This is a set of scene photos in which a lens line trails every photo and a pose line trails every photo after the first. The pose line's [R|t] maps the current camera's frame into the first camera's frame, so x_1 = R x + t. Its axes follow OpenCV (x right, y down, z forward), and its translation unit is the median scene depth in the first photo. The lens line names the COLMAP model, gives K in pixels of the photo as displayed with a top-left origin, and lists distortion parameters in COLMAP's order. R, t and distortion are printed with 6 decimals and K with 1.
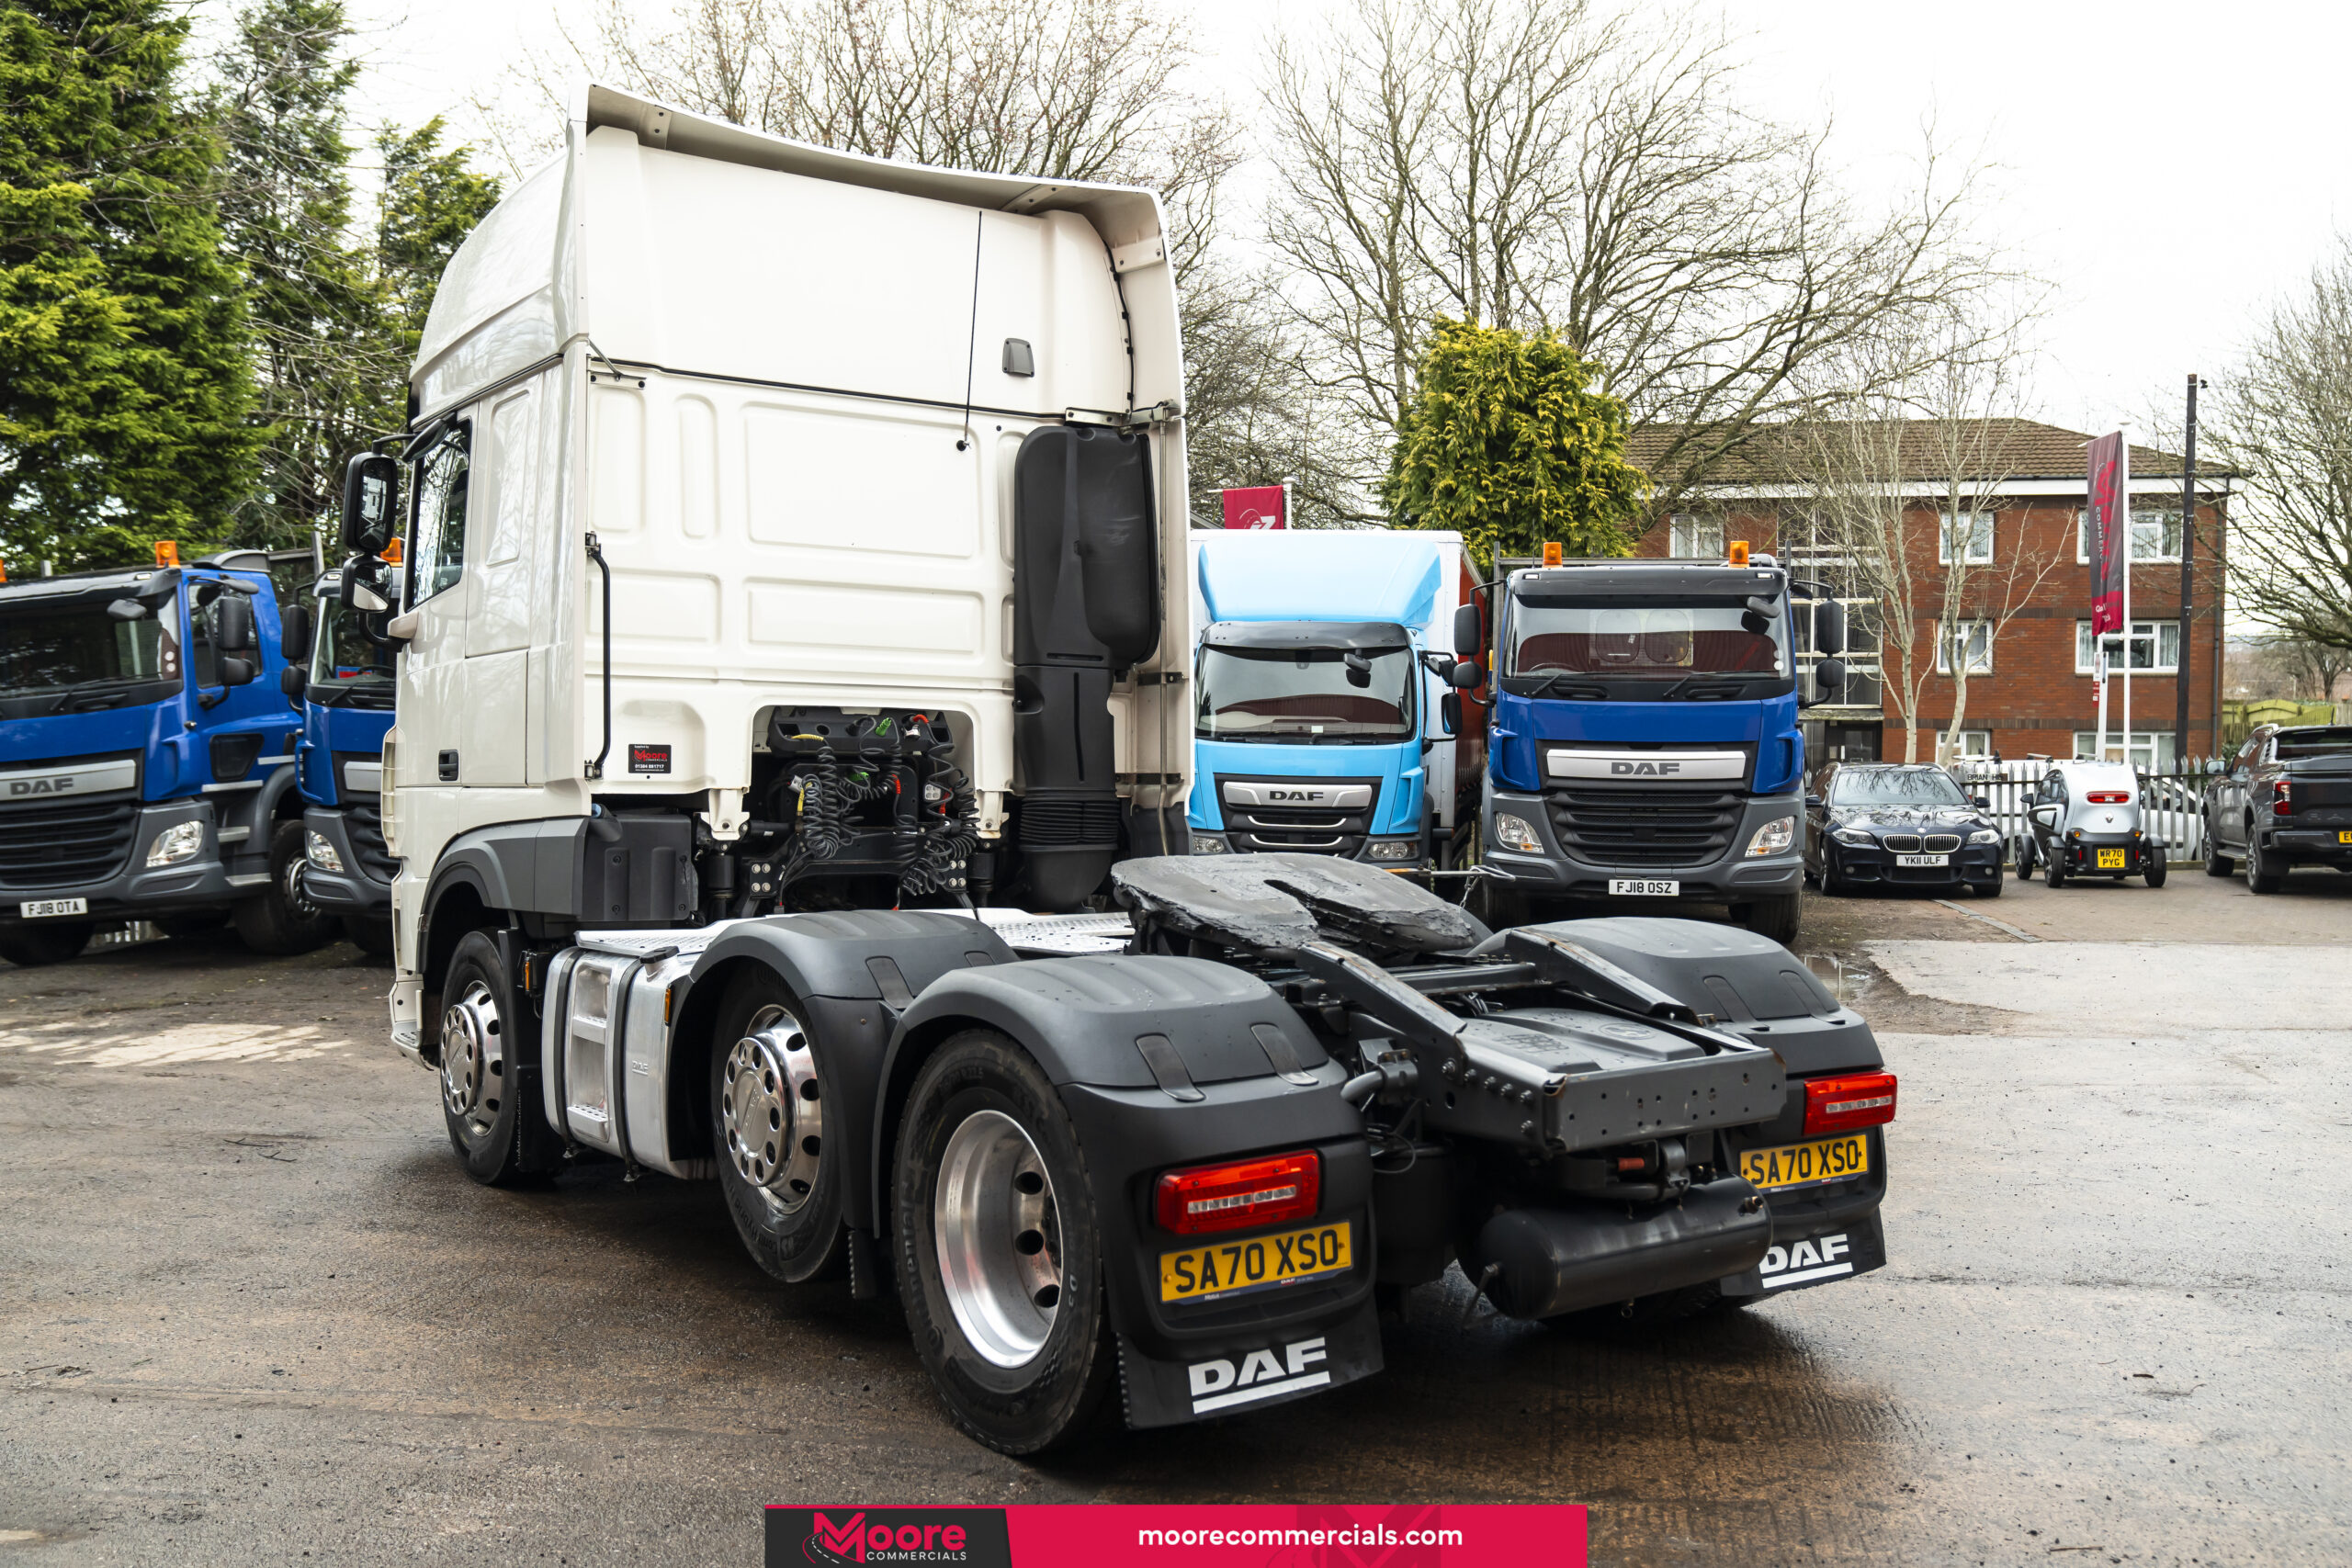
lens RADIAL K [[2207.8, 0, 1176.0], [0, 2207.8, 784.0], [0, 0, 1]] dist [-0.016681, 0.023169]
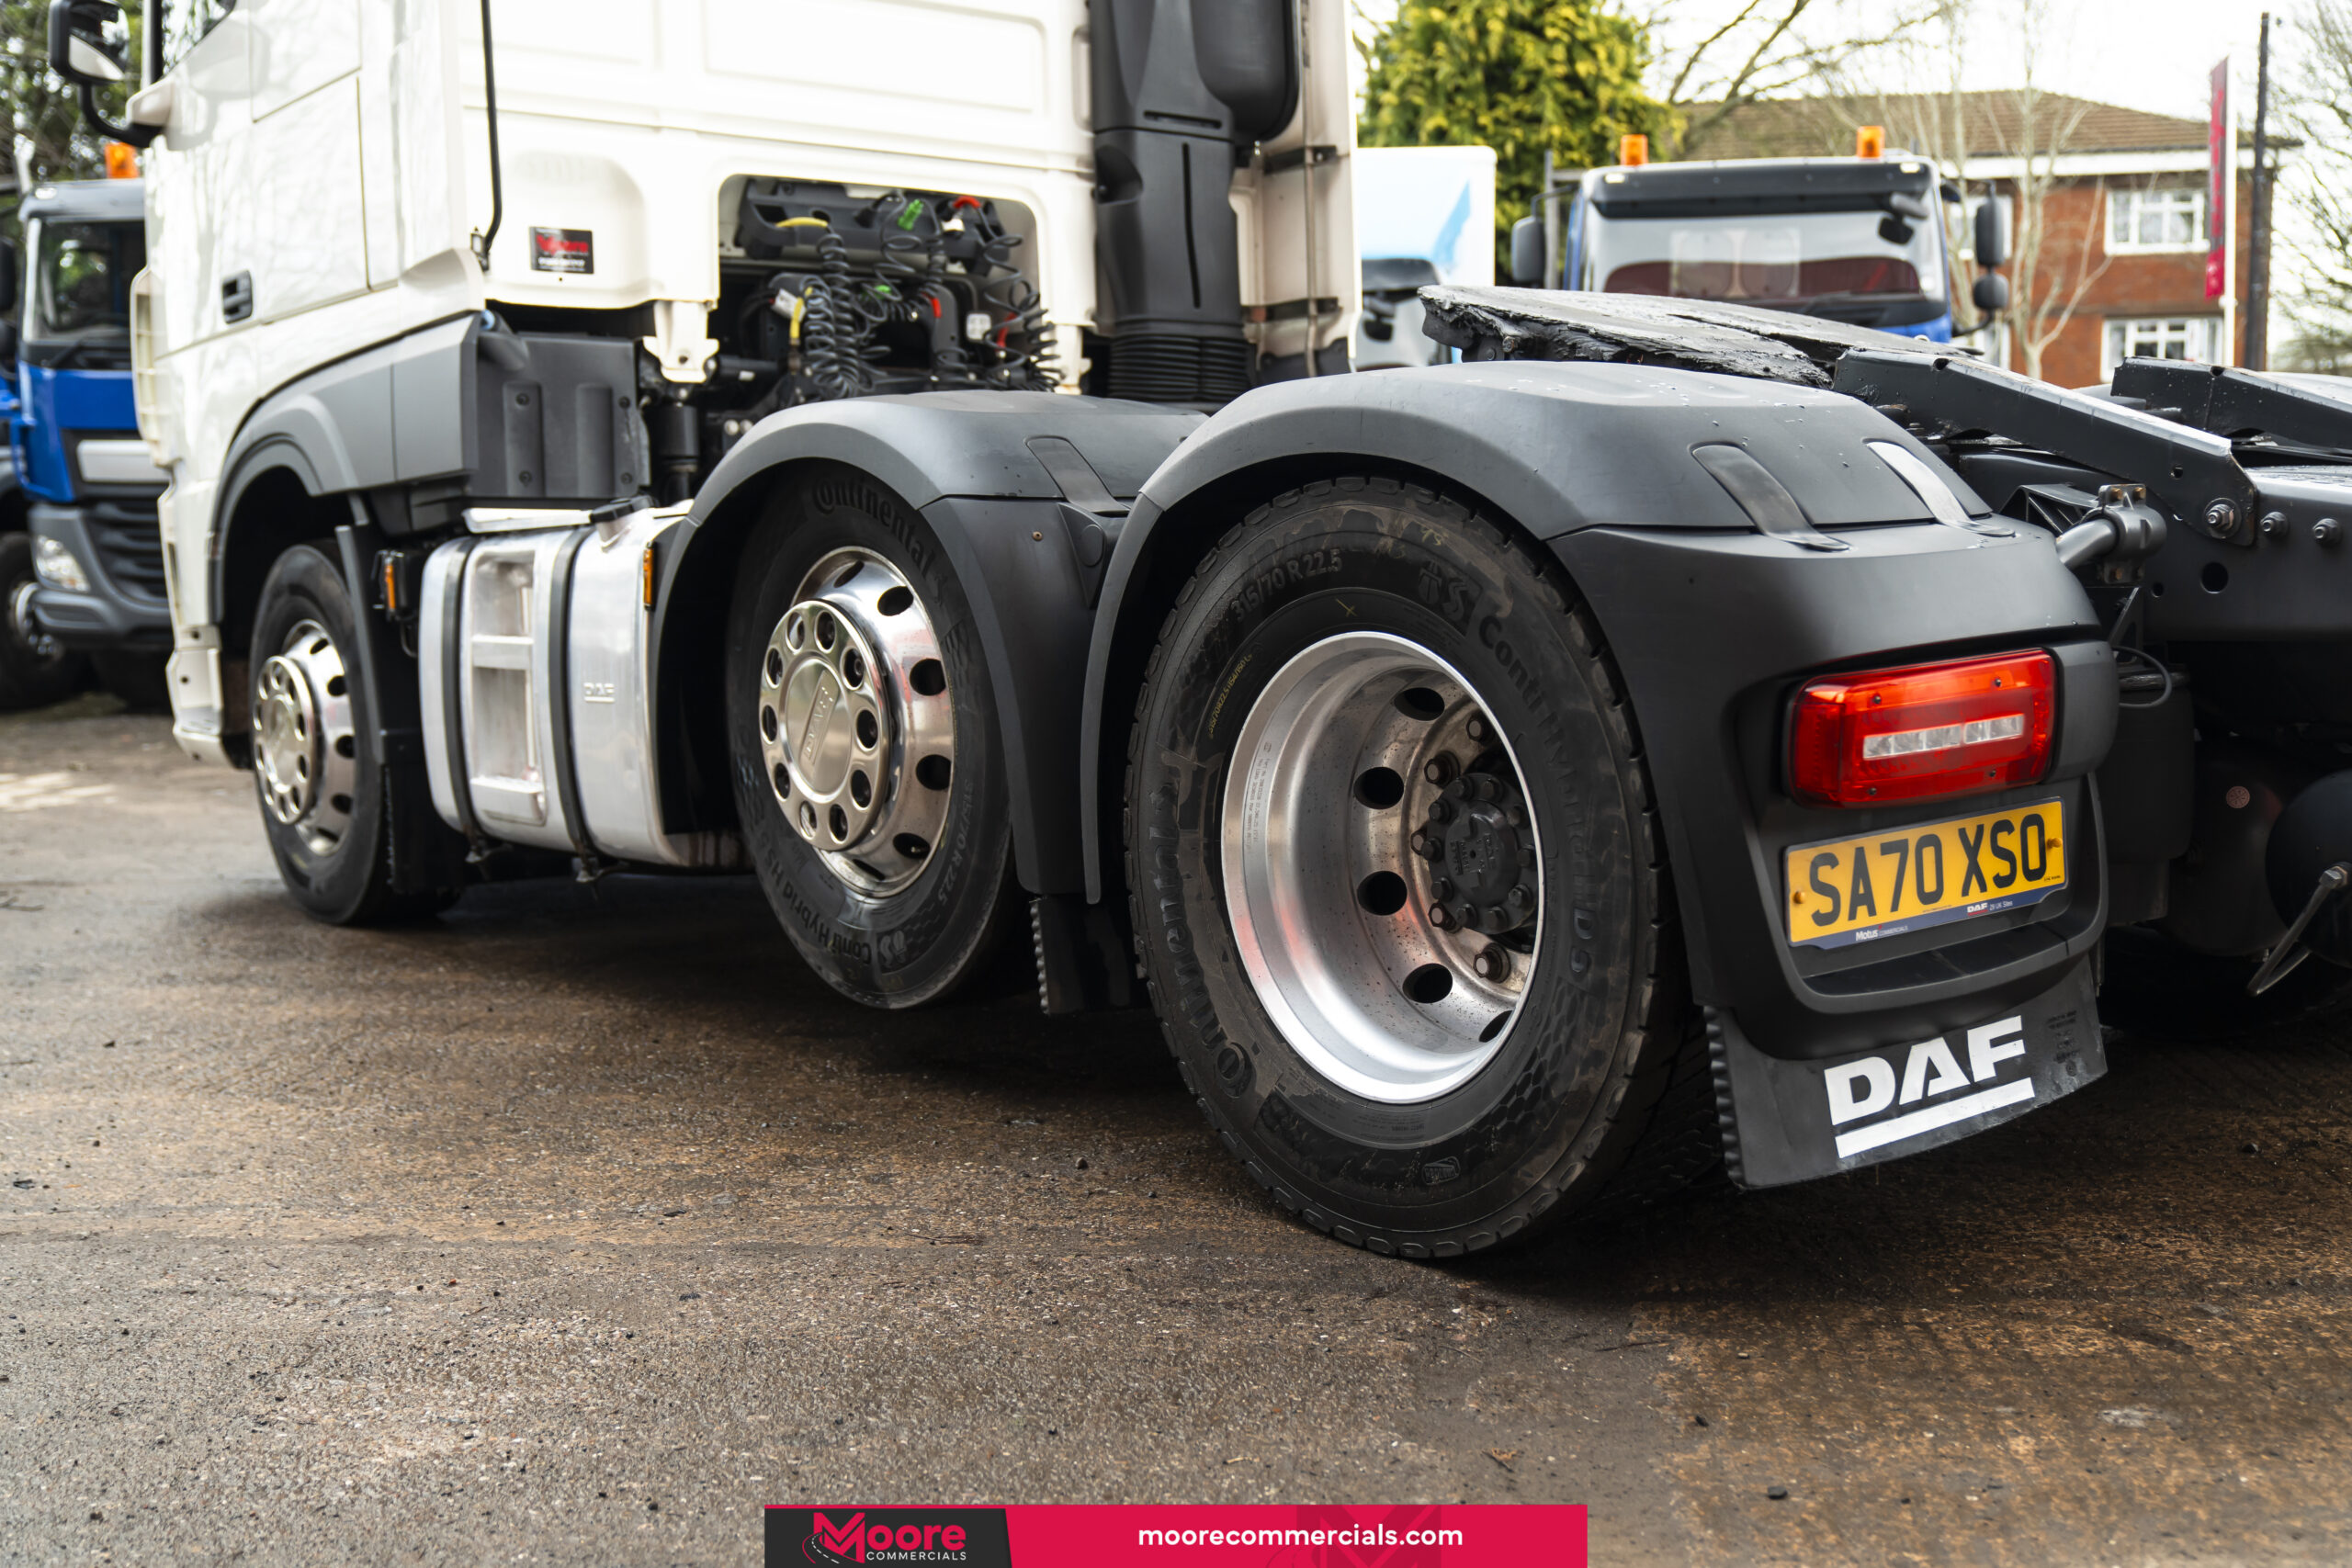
lens RADIAL K [[2443.5, 0, 1190.0], [0, 2443.5, 810.1], [0, 0, 1]] dist [-0.006067, 0.016895]
pose [[0.997652, -0.033409, 0.059781, -0.103899], [0.027420, 0.994775, 0.098343, 0.085331], [-0.062754, -0.096473, 0.993355, 0.266252]]
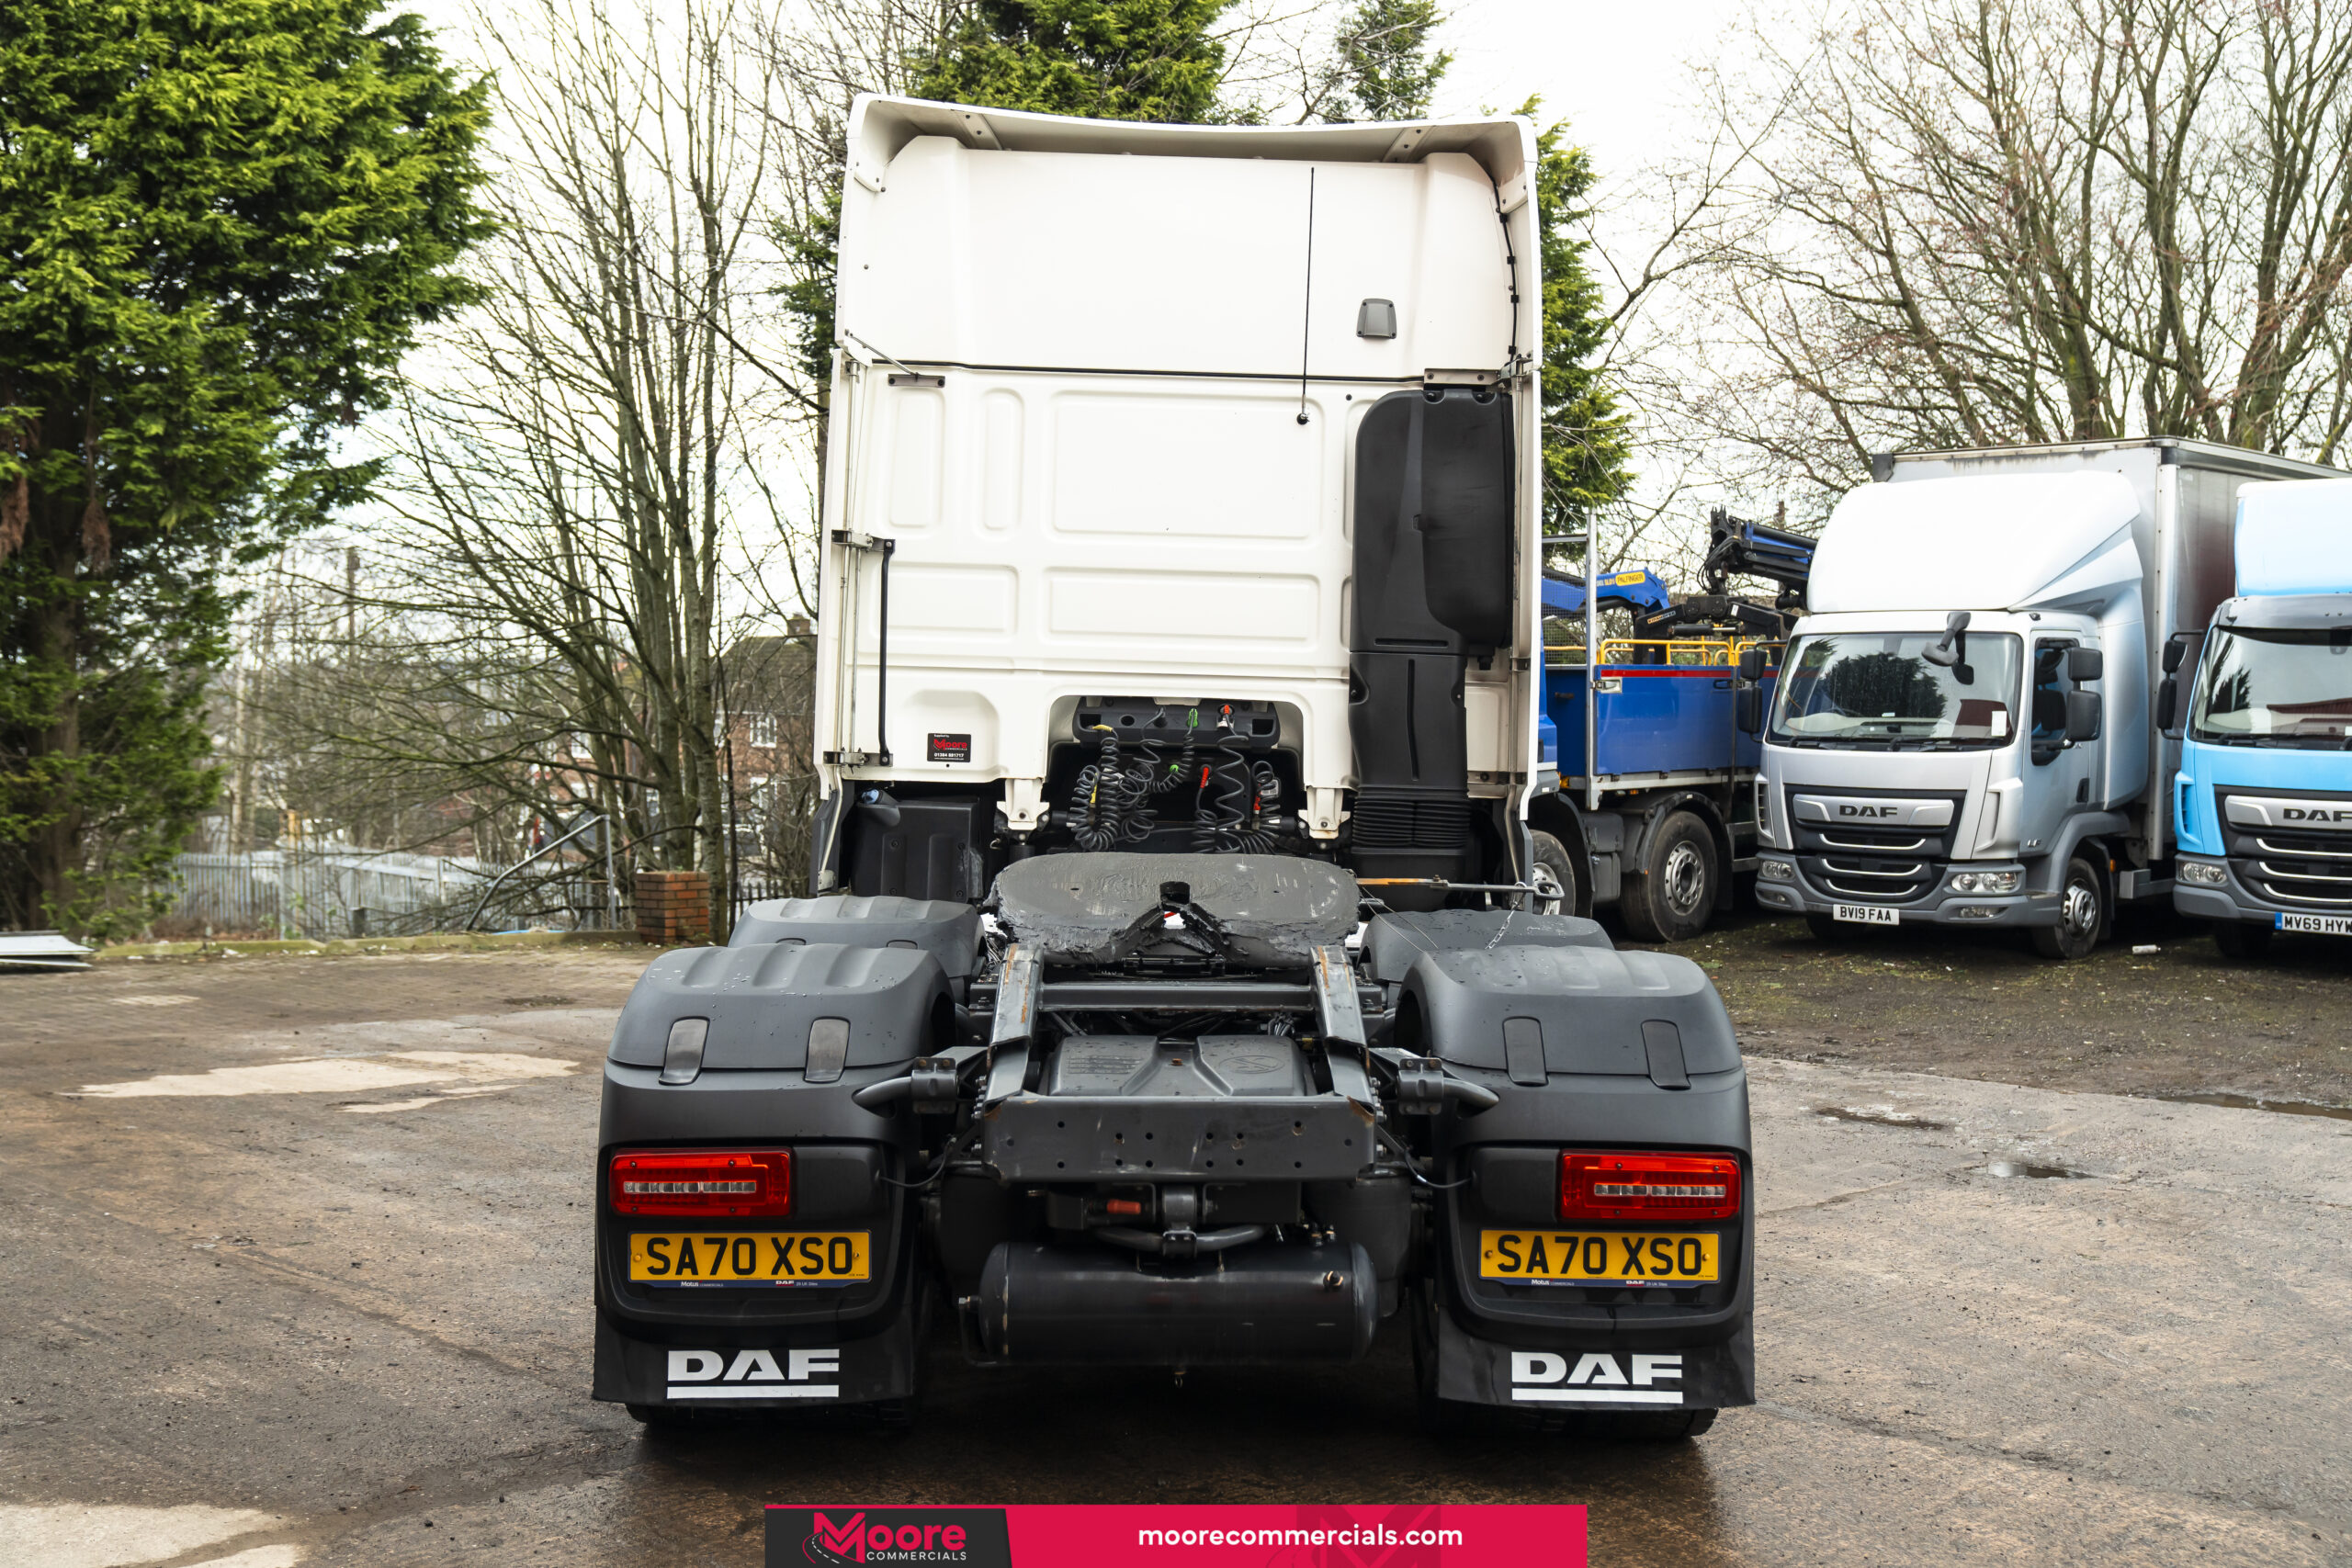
lens RADIAL K [[2411.7, 0, 1176.0], [0, 2411.7, 784.0], [0, 0, 1]] dist [-0.003185, 0.015147]
pose [[0.824523, 0.018431, -0.565529, 0.480329], [-0.020344, 0.999789, 0.002923, -0.000040], [0.565463, 0.009095, 0.824723, 0.135566]]
